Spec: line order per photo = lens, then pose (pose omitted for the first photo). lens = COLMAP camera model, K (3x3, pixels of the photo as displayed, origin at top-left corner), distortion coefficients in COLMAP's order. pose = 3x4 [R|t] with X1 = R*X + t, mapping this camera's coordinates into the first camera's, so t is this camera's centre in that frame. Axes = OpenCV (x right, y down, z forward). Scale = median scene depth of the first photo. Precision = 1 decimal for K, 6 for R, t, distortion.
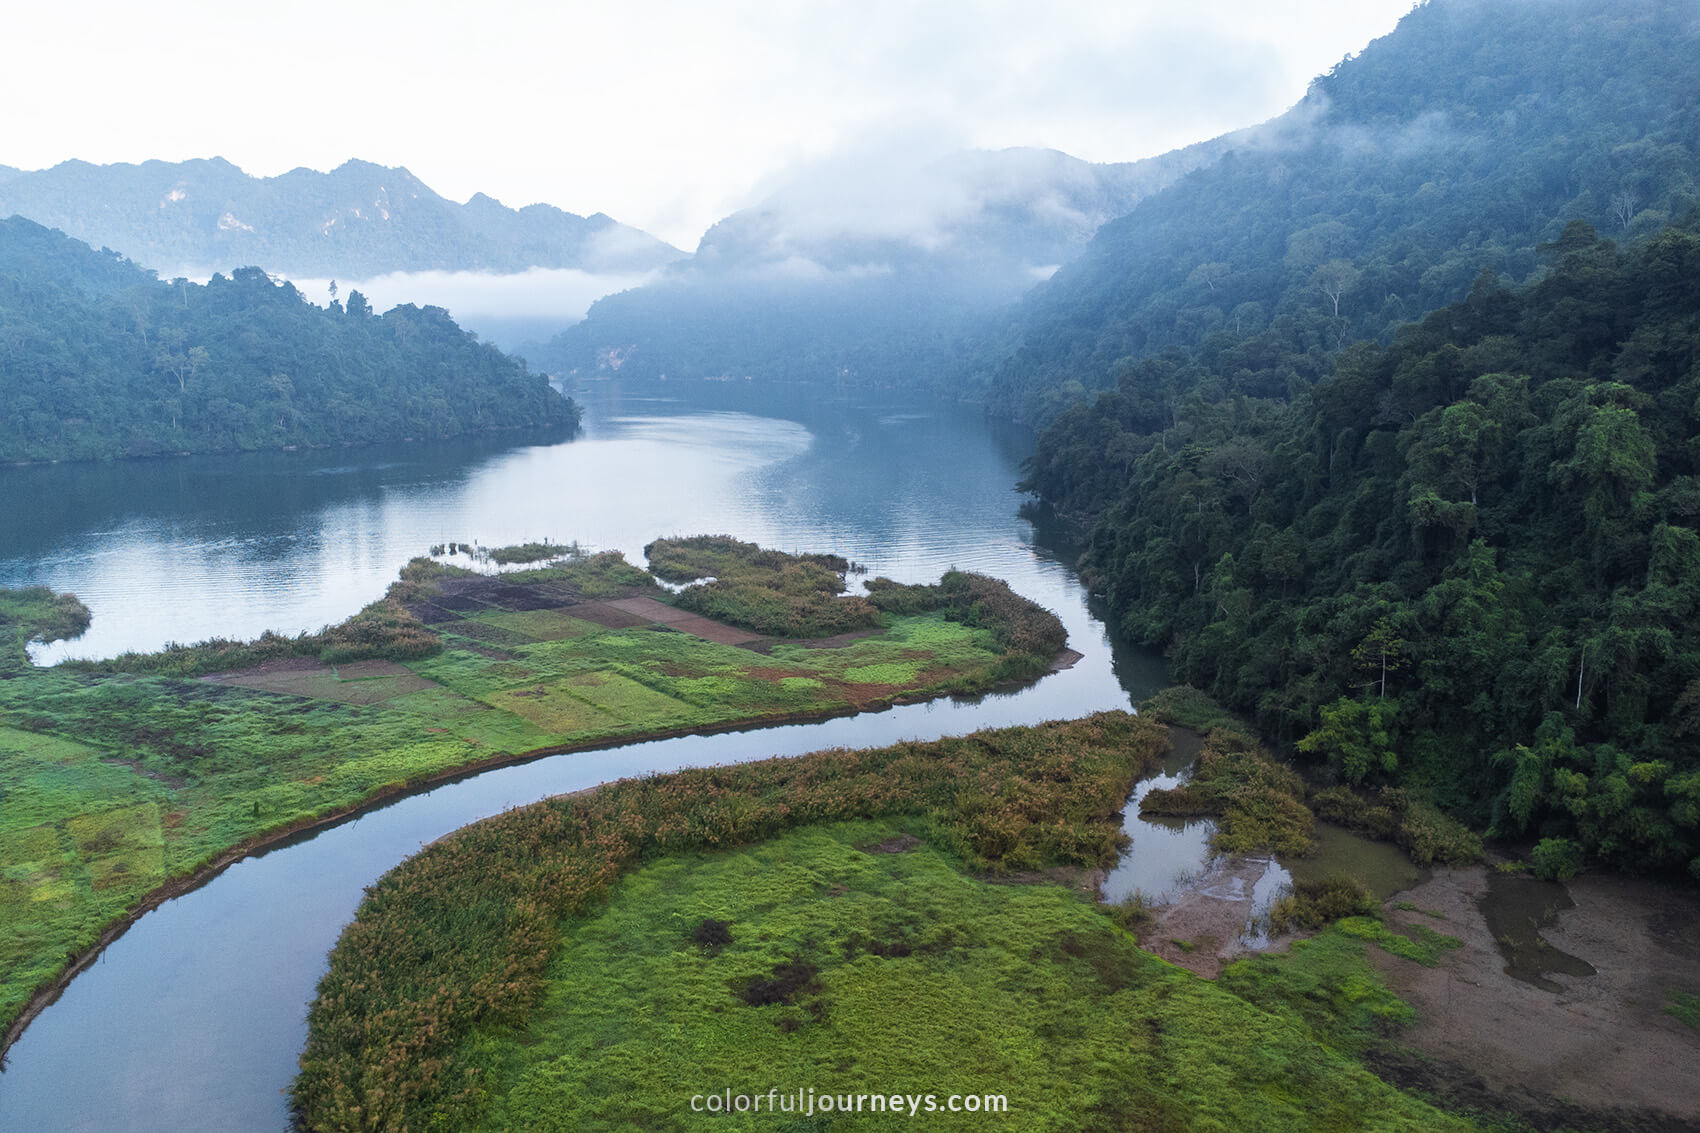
lens RADIAL K [[1442.4, 0, 849.0], [0, 1442.4, 570.2], [0, 0, 1]] dist [-0.003048, -0.007909]
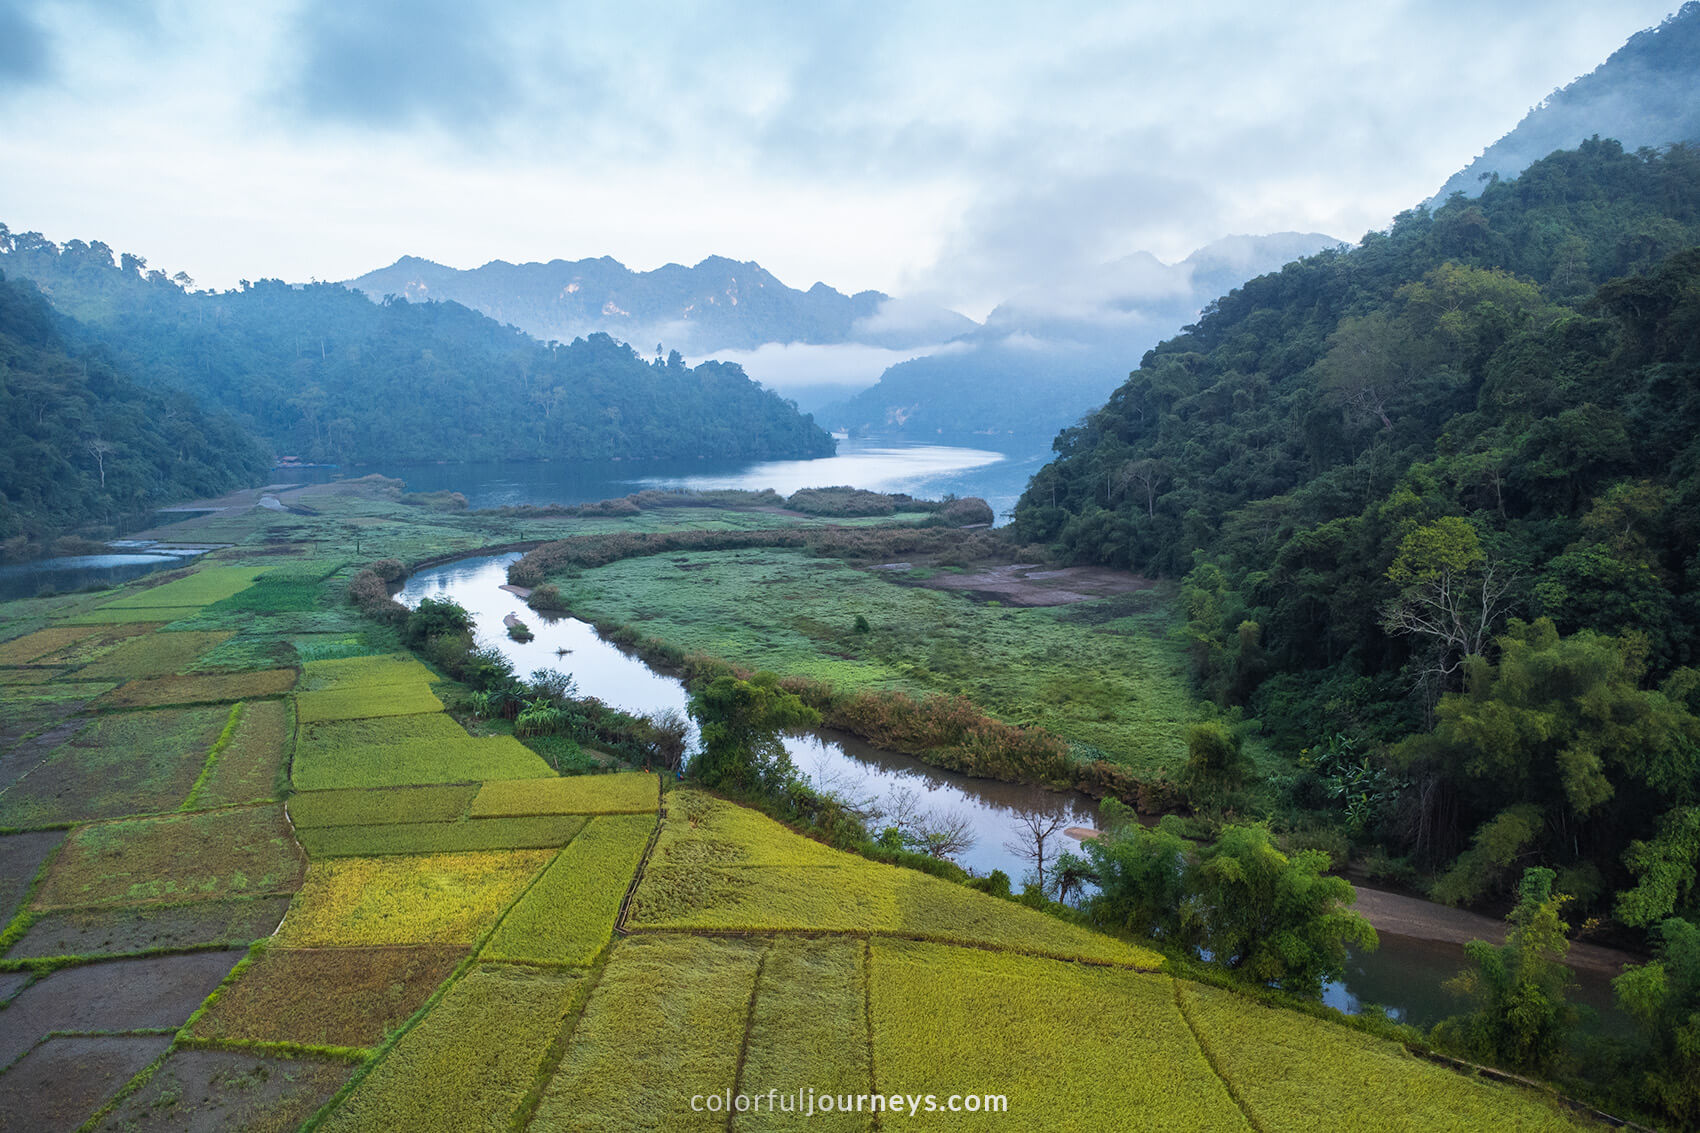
lens RADIAL K [[1442.4, 0, 850.5], [0, 1442.4, 563.2], [0, 0, 1]] dist [-0.003048, -0.007909]
pose [[0.969290, 0.029157, -0.244187, 0.163694], [-0.044701, 0.997295, -0.058355, 0.081559], [0.241825, 0.067478, 0.967971, -0.269127]]
